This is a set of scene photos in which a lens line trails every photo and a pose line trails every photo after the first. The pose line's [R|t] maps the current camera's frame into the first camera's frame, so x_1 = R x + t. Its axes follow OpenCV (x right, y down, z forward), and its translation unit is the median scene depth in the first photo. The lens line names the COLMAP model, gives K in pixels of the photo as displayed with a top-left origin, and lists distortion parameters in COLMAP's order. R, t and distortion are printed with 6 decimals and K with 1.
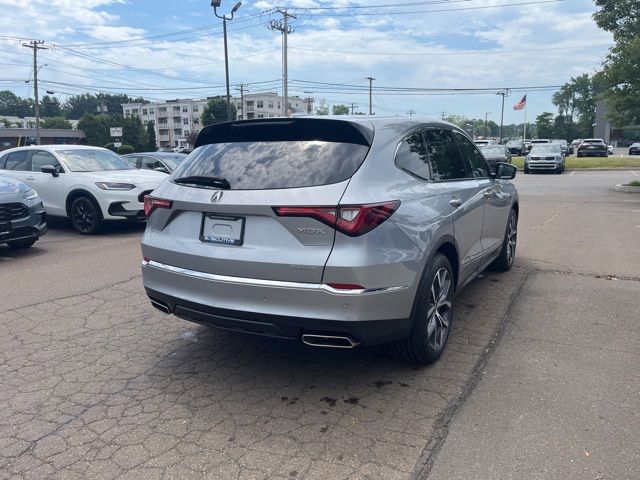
lens RADIAL K [[483.5, 0, 318.4], [0, 483.5, 237.4], [0, 0, 1]] dist [0.075322, -0.095484]
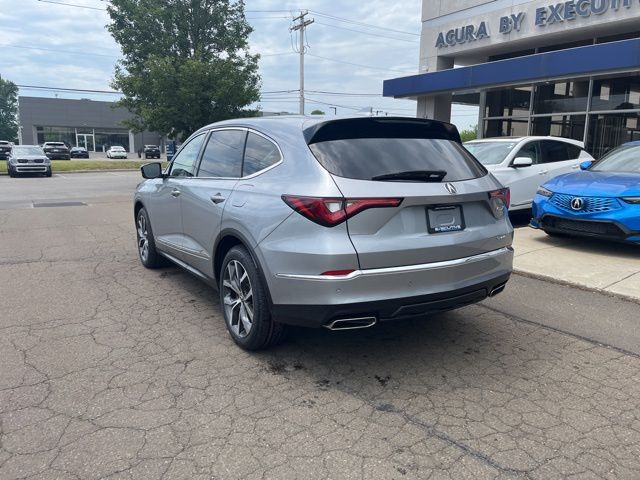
lens RADIAL K [[483.5, 0, 317.5], [0, 483.5, 234.8], [0, 0, 1]] dist [0.075322, -0.095484]
pose [[0.467251, -0.135698, 0.873649, -0.745237], [0.146509, 0.986374, 0.074849, -0.060530], [-0.871901, 0.093024, 0.480765, 0.422257]]
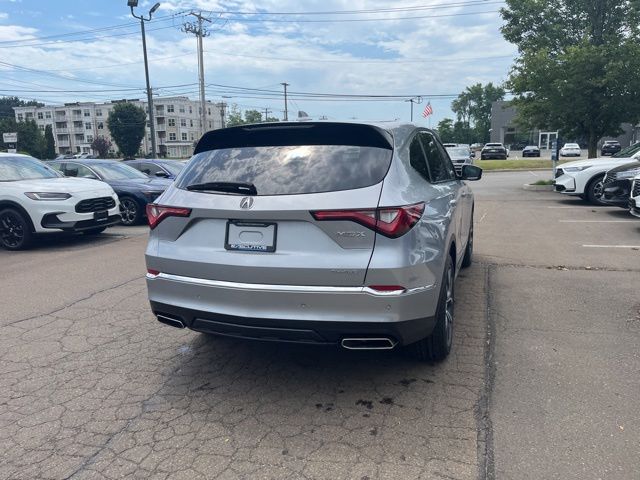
lens RADIAL K [[483.5, 0, 318.2], [0, 483.5, 234.8], [0, 0, 1]] dist [0.075322, -0.095484]
pose [[0.984619, -0.038049, 0.170525, -0.133572], [0.040607, 0.999109, -0.011535, -0.001728], [-0.169934, 0.018282, 0.985286, 0.013835]]
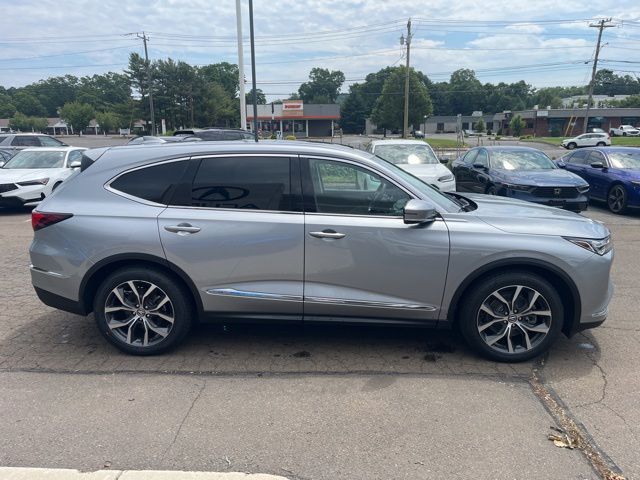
lens RADIAL K [[483.5, 0, 318.1], [0, 483.5, 240.9], [0, 0, 1]] dist [0.075322, -0.095484]
pose [[0.470016, 0.204524, -0.858636, 0.962988], [-0.161090, 0.976322, 0.144376, -0.178462], [0.867834, 0.070458, 0.491834, 0.531213]]
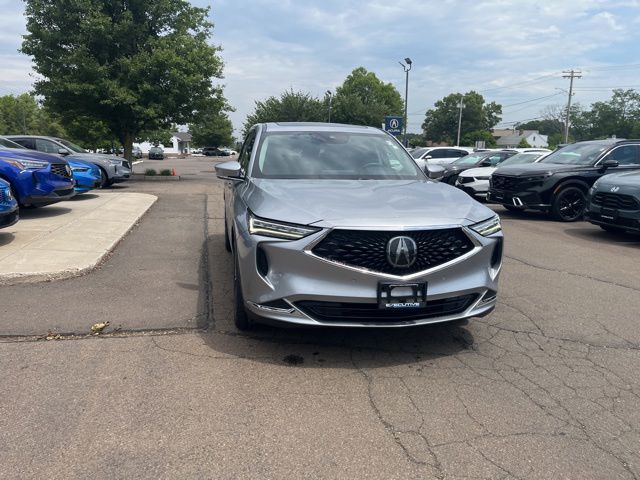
lens RADIAL K [[483.5, 0, 317.5], [0, 483.5, 232.7], [0, 0, 1]] dist [0.075322, -0.095484]
pose [[-0.740054, 0.117893, -0.662134, 0.891540], [-0.125832, 0.942860, 0.308516, -0.334294], [0.660672, 0.311636, -0.682932, 1.798656]]
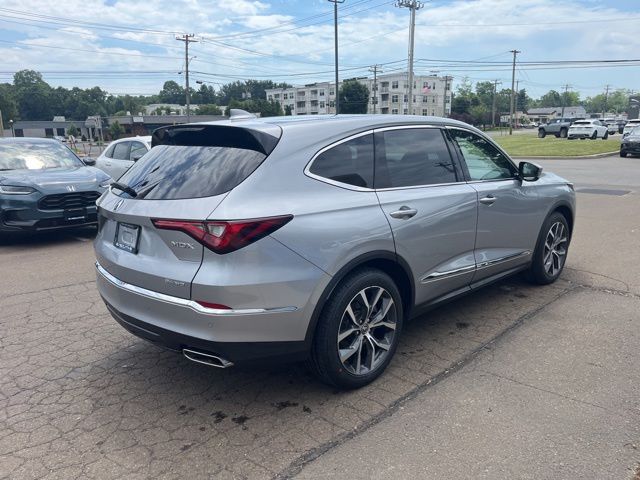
lens RADIAL K [[483.5, 0, 319.2], [0, 483.5, 240.3], [0, 0, 1]] dist [0.075322, -0.095484]
pose [[0.962242, 0.049796, -0.267600, 0.268489], [-0.038437, 0.998130, 0.047524, -0.042431], [0.269467, -0.035444, 0.962357, 0.070516]]
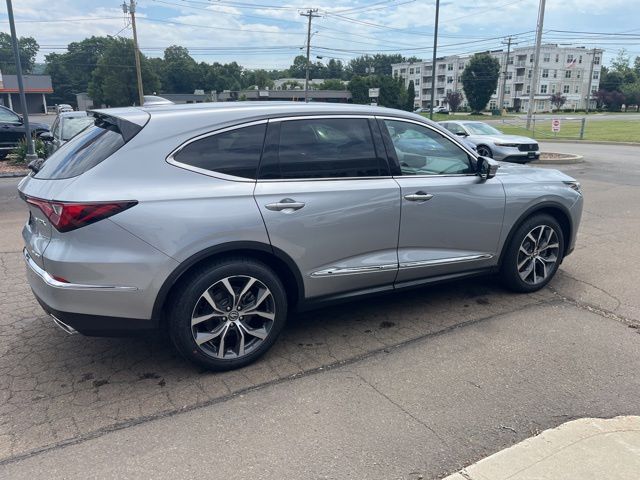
lens RADIAL K [[483.5, 0, 317.9], [0, 483.5, 241.4], [0, 0, 1]] dist [0.075322, -0.095484]
pose [[0.862501, 0.144161, -0.485087, 0.555428], [-0.101424, 0.988360, 0.113392, -0.082197], [0.495787, -0.048601, 0.867083, 0.187107]]
